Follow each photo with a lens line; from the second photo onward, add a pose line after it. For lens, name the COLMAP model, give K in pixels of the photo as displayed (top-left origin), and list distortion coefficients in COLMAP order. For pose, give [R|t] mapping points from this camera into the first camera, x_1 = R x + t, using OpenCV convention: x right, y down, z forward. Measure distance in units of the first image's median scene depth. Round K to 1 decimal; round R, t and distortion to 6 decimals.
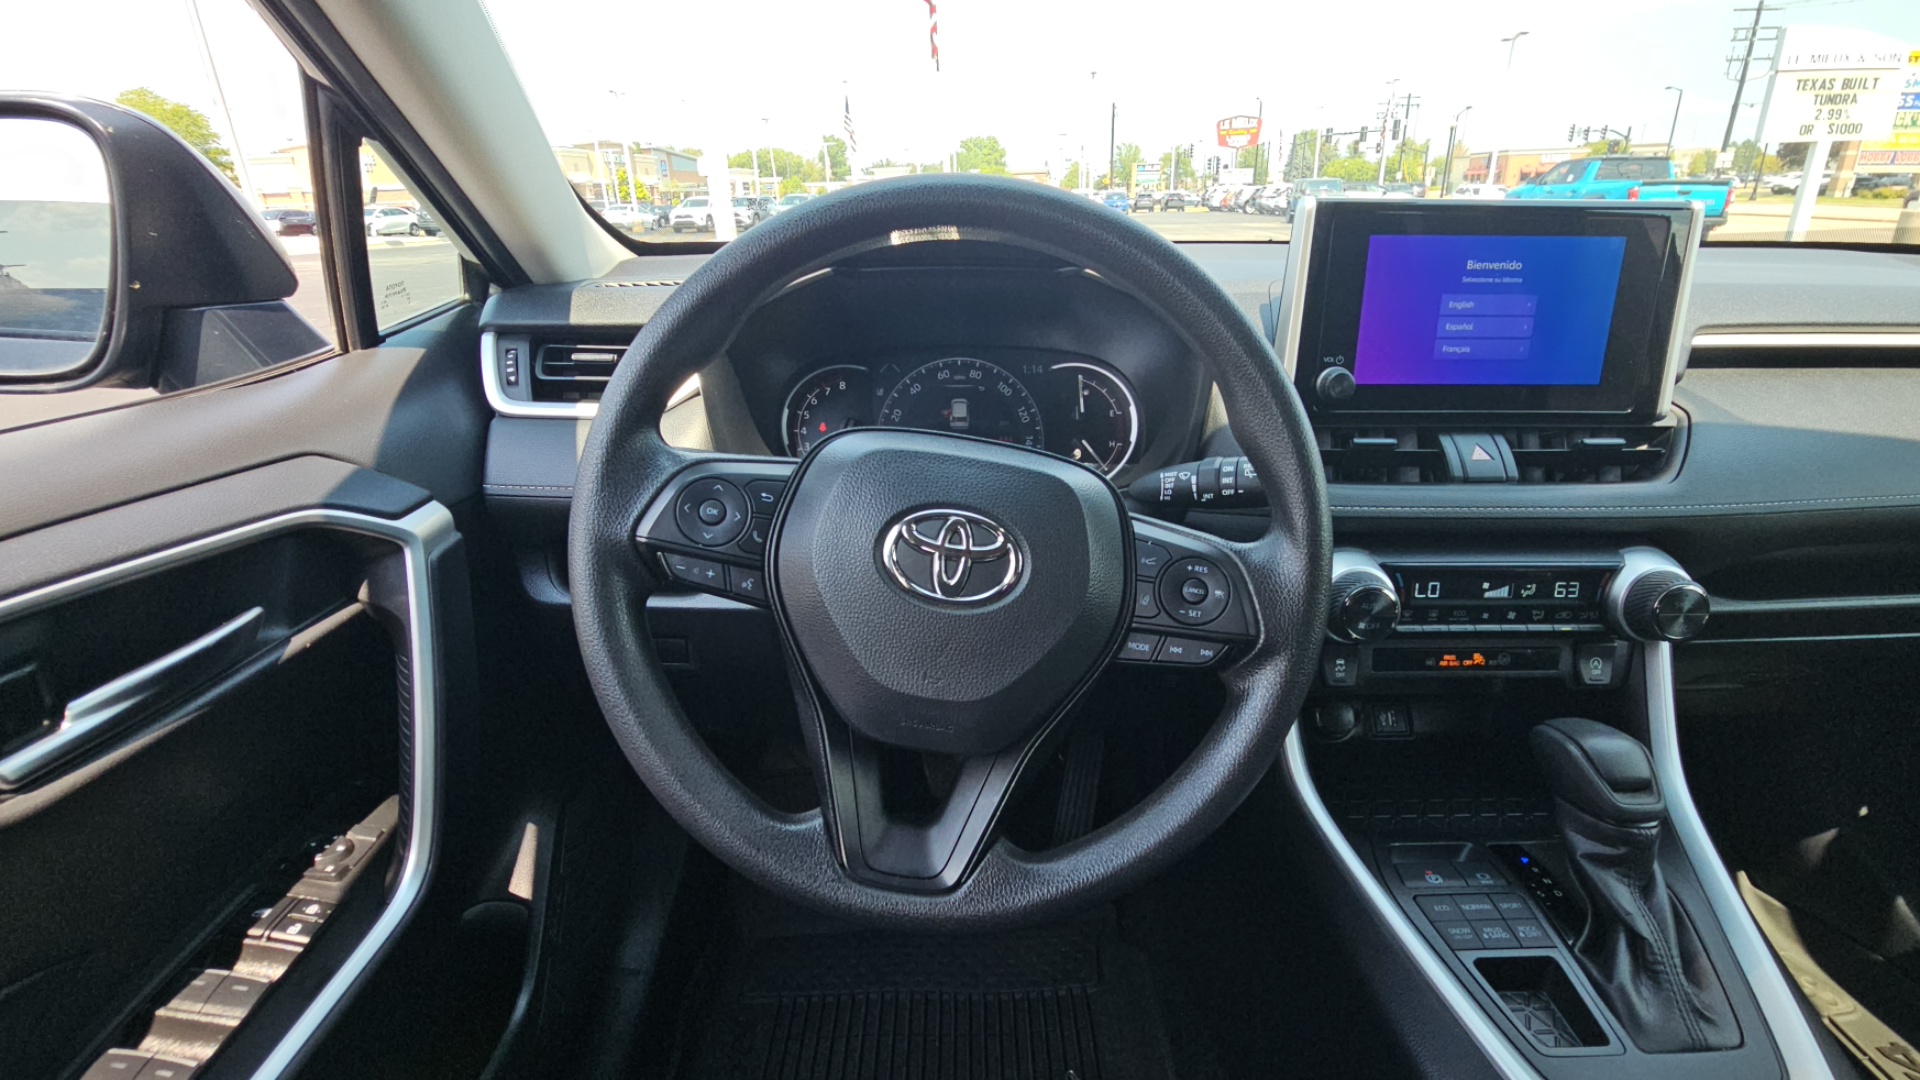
lens RADIAL K [[859.3, 0, 979.7], [0, 859.3, 545.1], [0, 0, 1]] dist [0.010474, -0.008640]
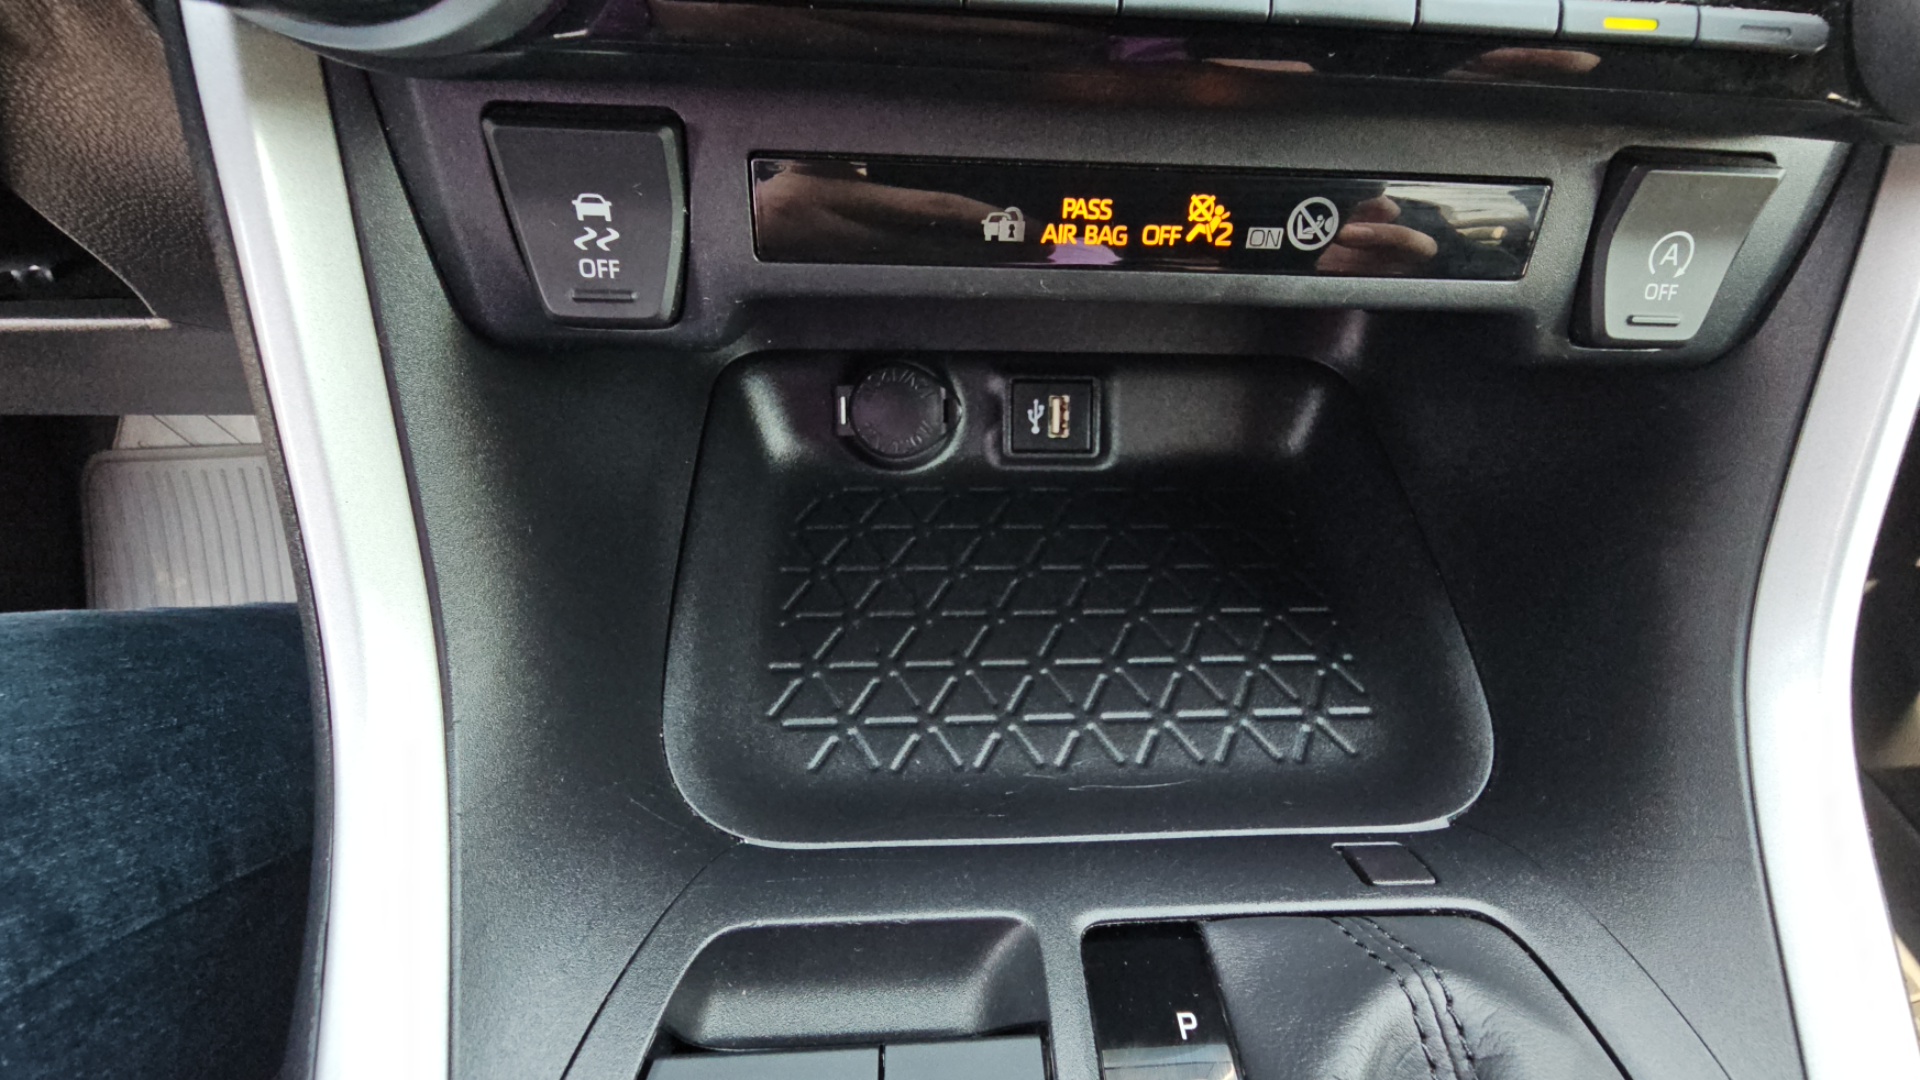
lens RADIAL K [[859.3, 0, 981.4], [0, 859.3, 536.1], [0, 0, 1]] dist [0.010474, -0.008640]
pose [[0.998205, 0.016880, 0.057458, 0.504301], [-0.038123, 0.919044, 0.392306, 0.121451], [-0.046184, -0.393793, 0.918038, 0.750394]]
